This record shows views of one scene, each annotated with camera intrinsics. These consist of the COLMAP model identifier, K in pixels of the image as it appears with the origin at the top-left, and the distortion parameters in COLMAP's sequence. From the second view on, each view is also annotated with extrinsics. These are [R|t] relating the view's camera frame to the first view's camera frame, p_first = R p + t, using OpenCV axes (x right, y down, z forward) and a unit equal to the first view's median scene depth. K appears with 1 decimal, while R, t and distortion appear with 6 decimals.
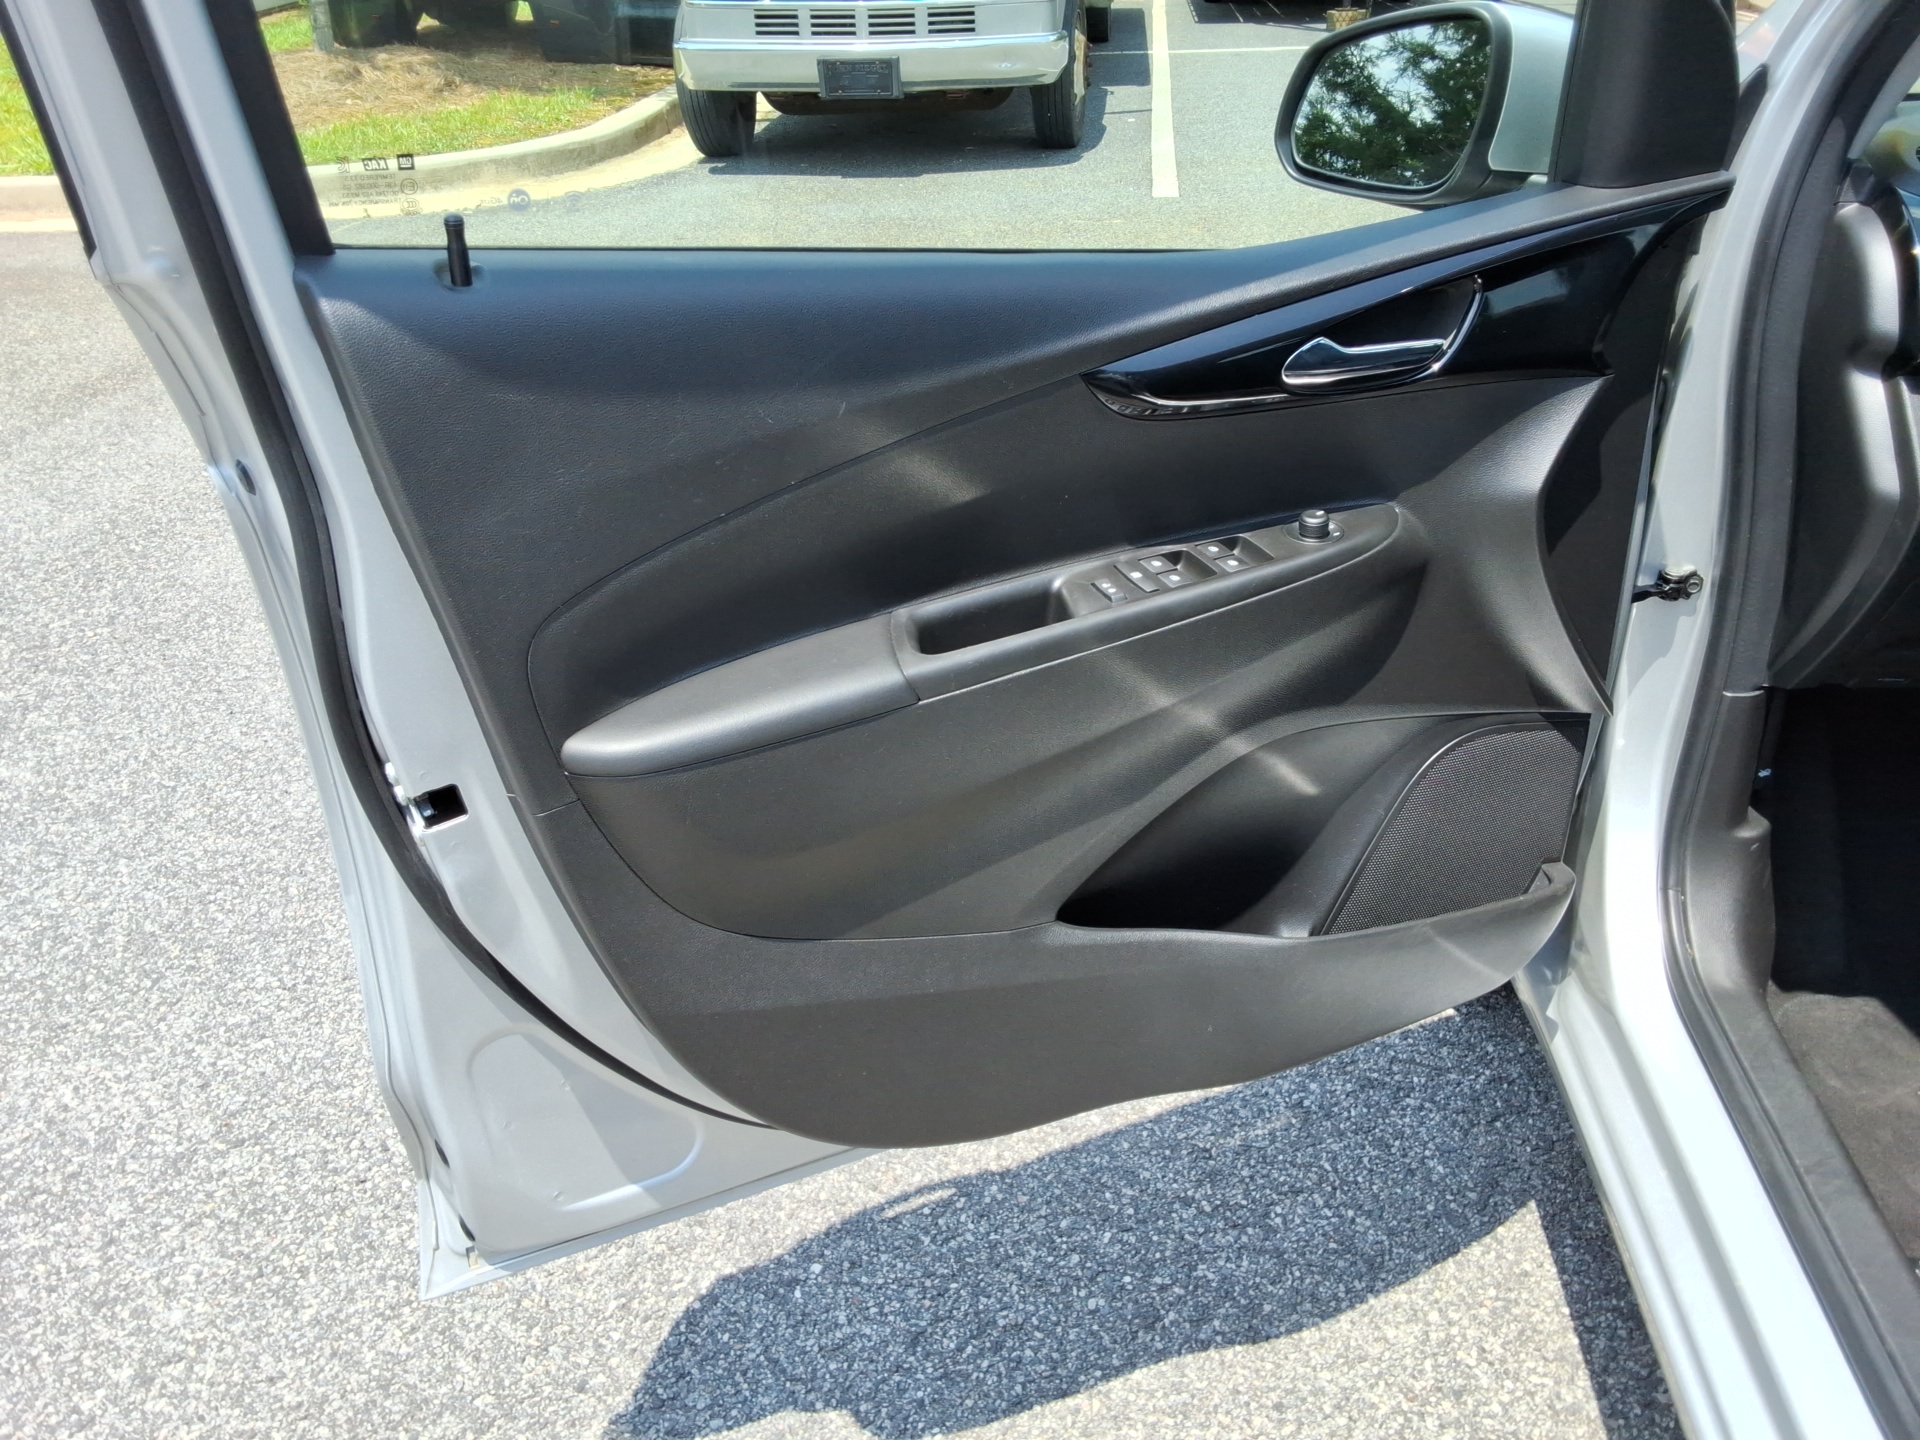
lens RADIAL K [[1546.0, 0, 992.6], [0, 1546.0, 693.0], [0, 0, 1]] dist [0.098293, -0.157658]
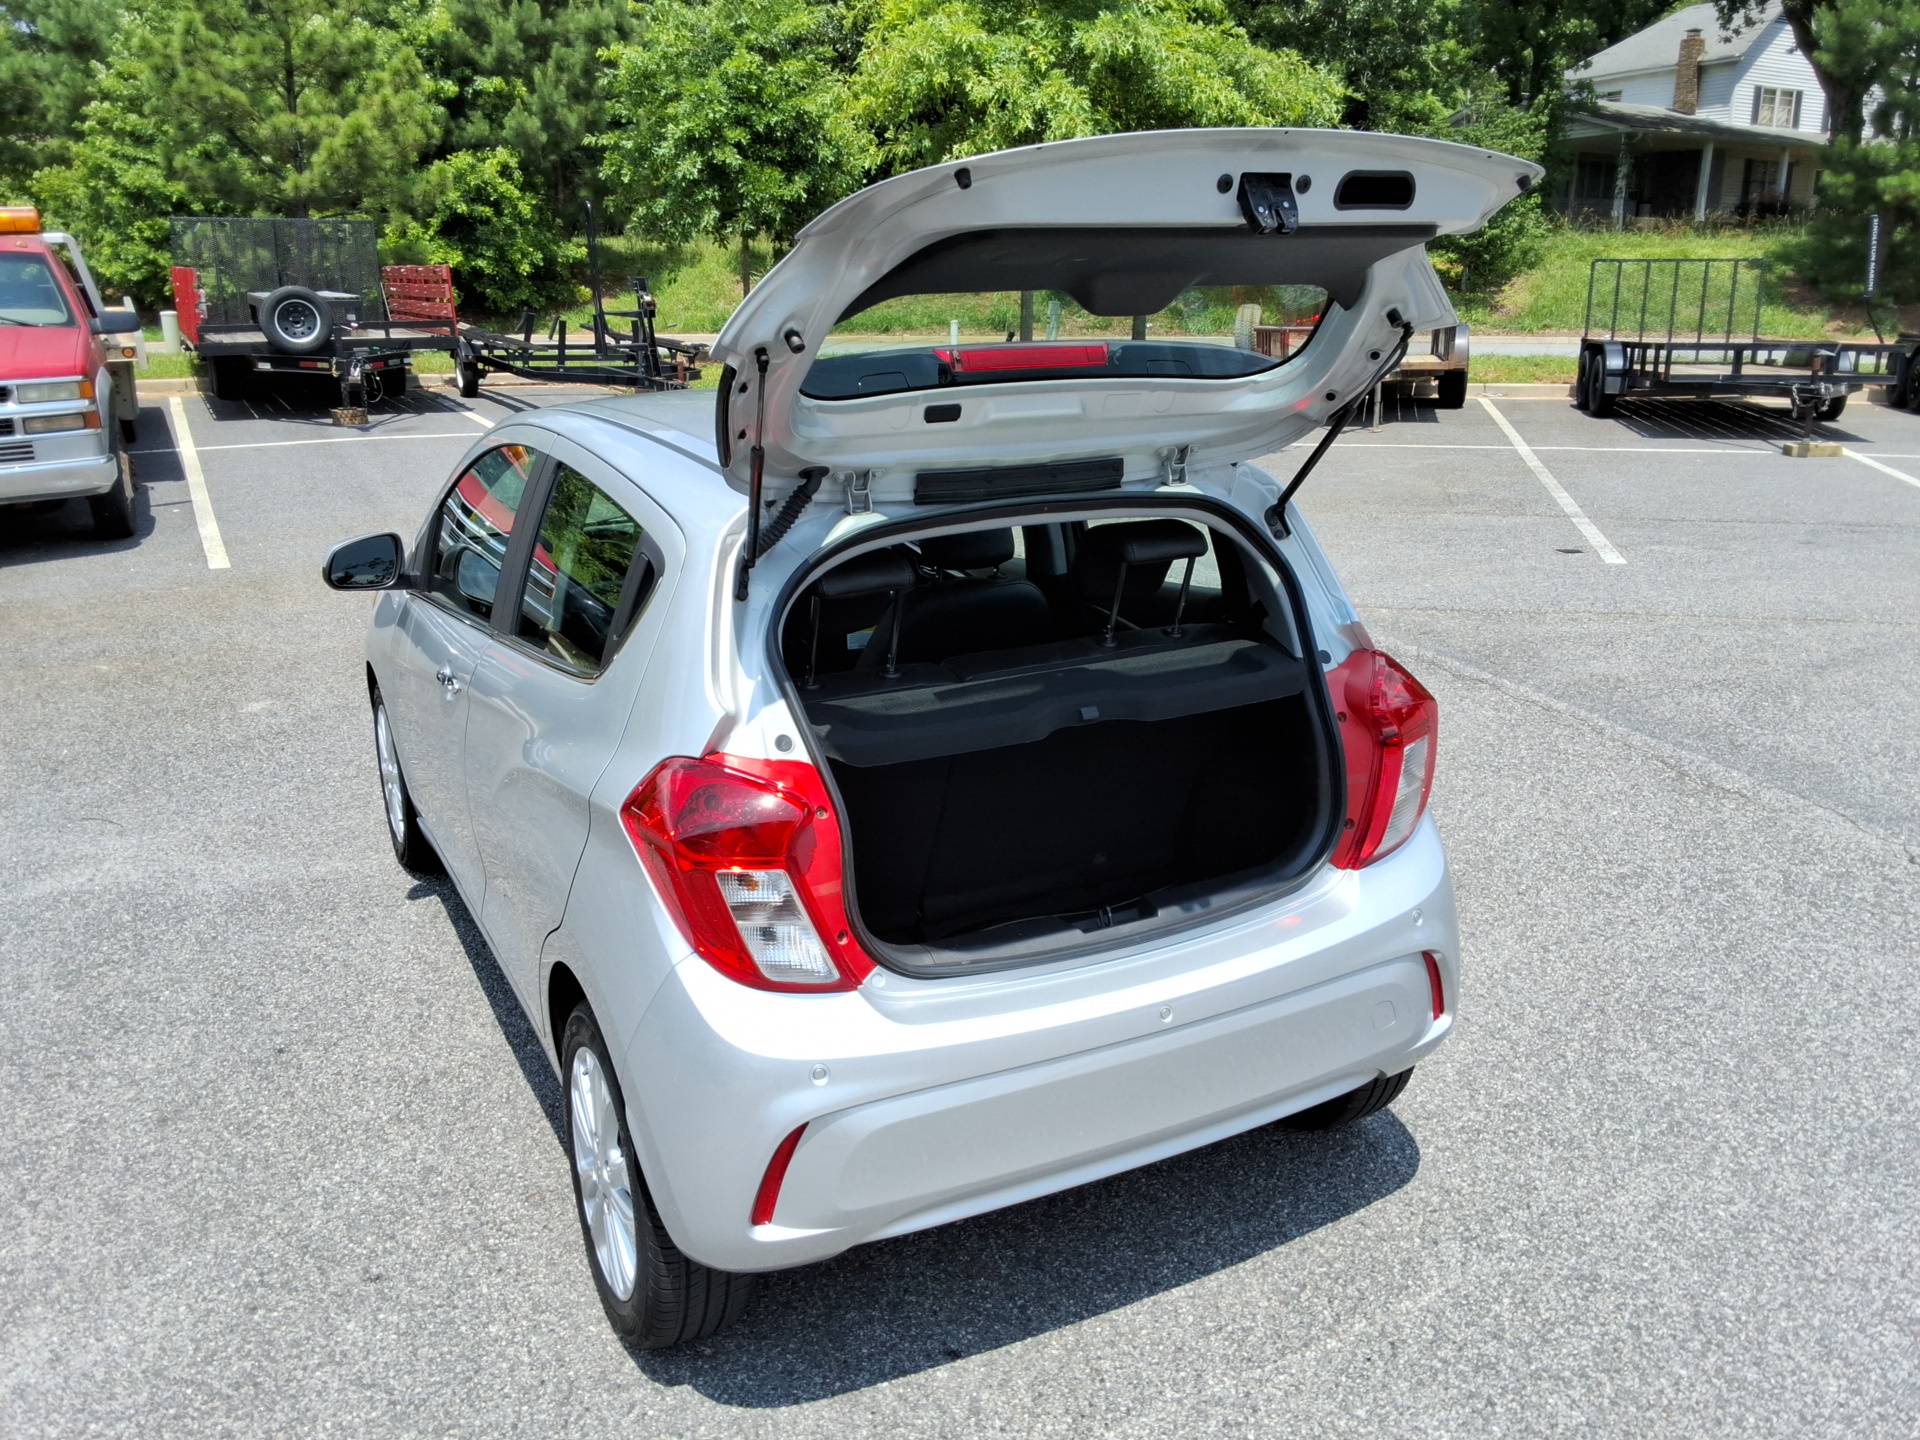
lens RADIAL K [[1546.0, 0, 972.0], [0, 1546.0, 692.7], [0, 0, 1]] dist [0.098293, -0.157658]
pose [[0.843768, -0.131956, 0.520234, -0.050788], [0.234693, 0.962434, -0.136531, 0.103221], [-0.482674, 0.237296, 0.843040, -0.362408]]
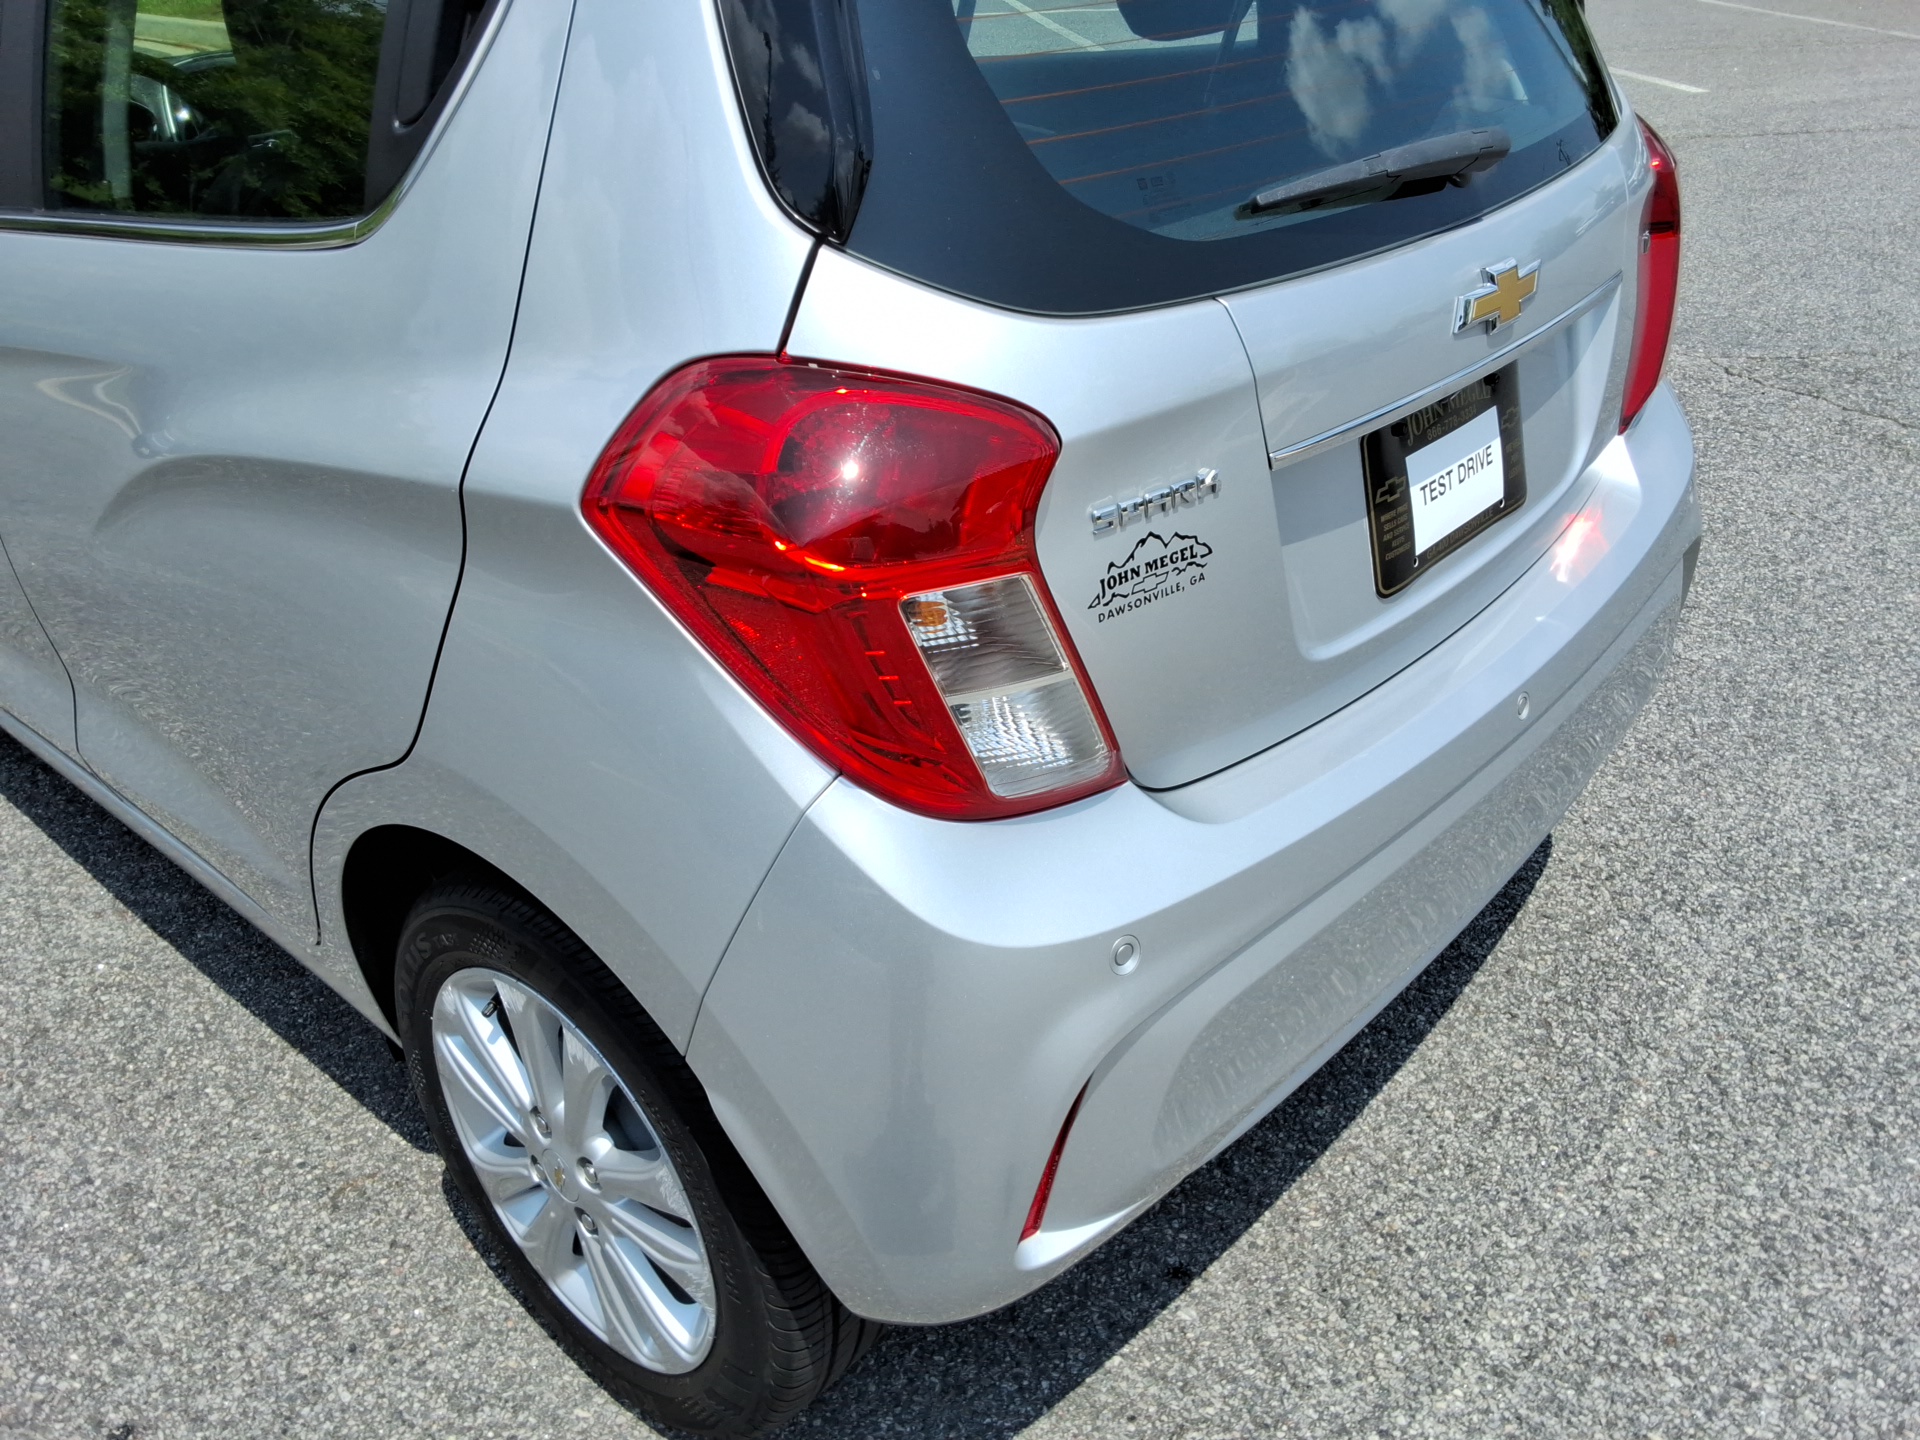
lens RADIAL K [[1546.0, 0, 968.2], [0, 1546.0, 695.8], [0, 0, 1]] dist [0.098293, -0.157658]
pose [[0.592319, -0.383883, 0.708373, -0.037463], [0.374295, 0.909672, 0.179999, 0.072864], [-0.713486, 0.158524, 0.682501, -0.189868]]
